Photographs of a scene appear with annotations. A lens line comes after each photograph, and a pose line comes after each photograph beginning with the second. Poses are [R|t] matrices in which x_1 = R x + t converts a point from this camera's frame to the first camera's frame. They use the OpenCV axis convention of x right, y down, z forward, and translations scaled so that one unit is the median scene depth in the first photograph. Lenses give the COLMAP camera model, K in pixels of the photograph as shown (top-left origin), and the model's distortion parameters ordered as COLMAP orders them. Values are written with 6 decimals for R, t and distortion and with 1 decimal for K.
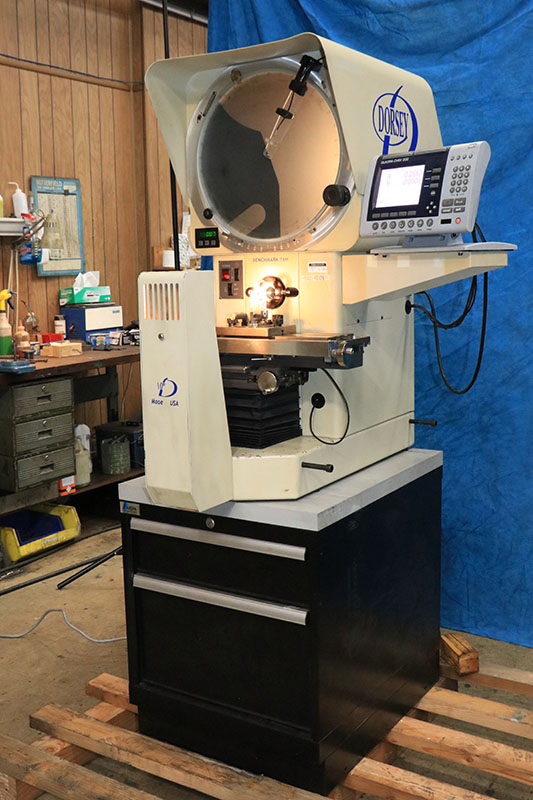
lens RADIAL K [[911.4, 0, 218.7], [0, 911.4, 399.1], [0, 0, 1]] dist [0.000015, -0.010355]
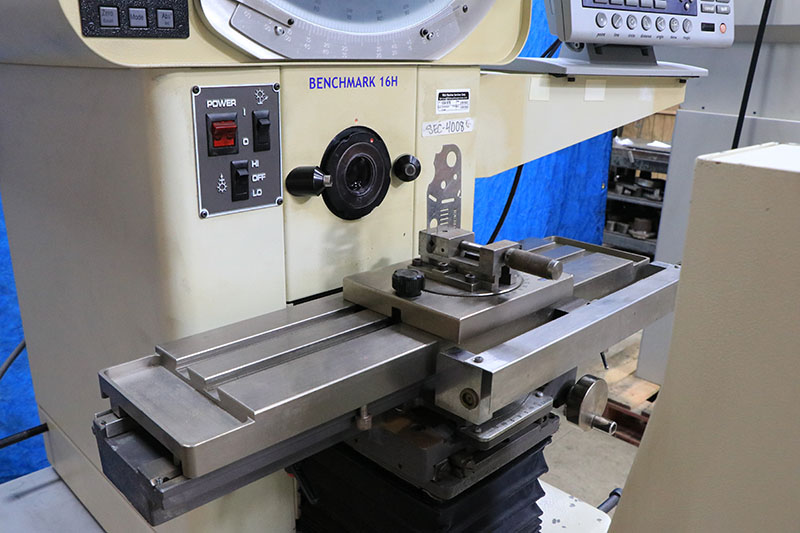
lens RADIAL K [[684.8, 0, 400.0], [0, 684.8, 266.5], [0, 0, 1]] dist [-0.084698, 0.012268]
pose [[0.184187, -0.267297, 0.945847, -0.117271], [0.123066, 0.961010, 0.247617, -0.083206], [-0.975156, 0.070794, 0.209901, 0.525995]]
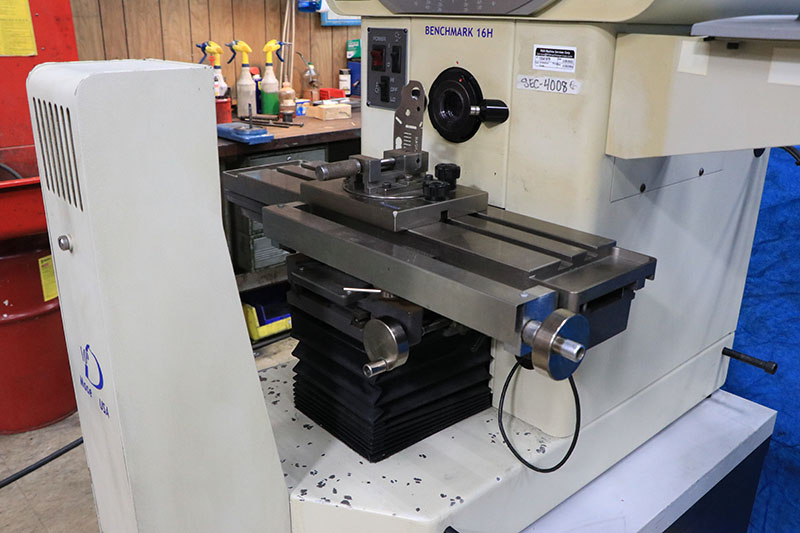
lens RADIAL K [[710.2, 0, 400.0], [0, 710.2, 266.5], [0, 0, 1]] dist [-0.053575, 0.019272]
pose [[0.973186, 0.116043, -0.198602, 0.062633], [-0.074412, 0.975816, 0.205539, -0.061888], [0.217650, -0.185250, 0.958285, 0.361277]]
